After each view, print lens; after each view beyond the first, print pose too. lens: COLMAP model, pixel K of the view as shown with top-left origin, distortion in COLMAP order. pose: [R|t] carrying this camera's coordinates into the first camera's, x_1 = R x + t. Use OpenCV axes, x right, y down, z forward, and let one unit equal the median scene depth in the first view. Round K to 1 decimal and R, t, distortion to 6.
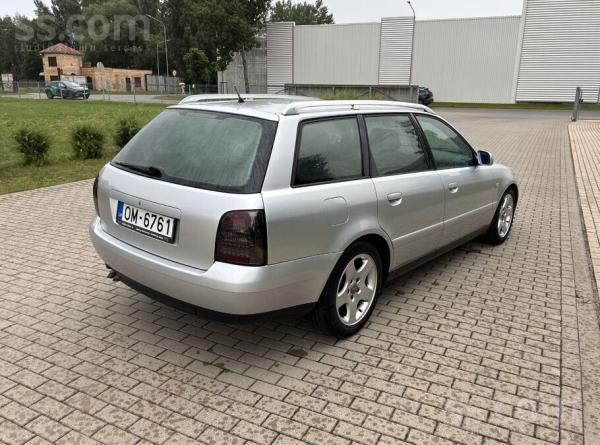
lens RADIAL K [[498.9, 0, 302.1], [0, 498.9, 222.8], [0, 0, 1]] dist [0.004000, 0.008573]
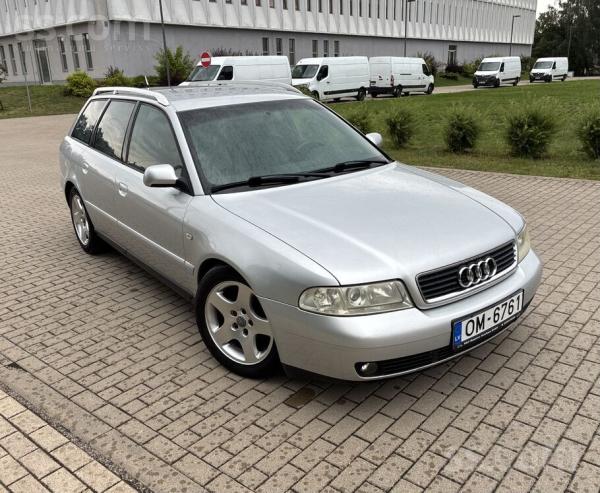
lens RADIAL K [[533.9, 0, 300.8], [0, 533.9, 246.6], [0, 0, 1]] dist [0.005962, 0.001687]
pose [[-0.221945, 0.287591, -0.931682, 1.417267], [-0.232173, 0.912444, 0.336960, -0.461040], [0.947014, 0.291098, -0.135741, 1.812862]]
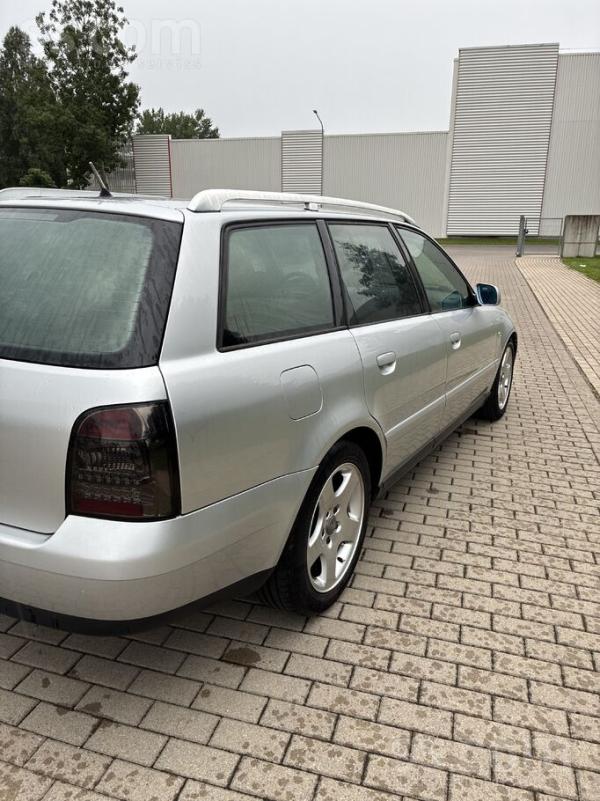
lens RADIAL K [[615.1, 0, 297.8], [0, 615.1, 401.9], [0, 0, 1]] dist [0.012848, -0.020552]
pose [[0.984359, -0.054970, 0.167379, -0.041730], [0.051907, 0.998396, 0.022624, -0.025432], [-0.168354, -0.013582, 0.985633, 0.316921]]
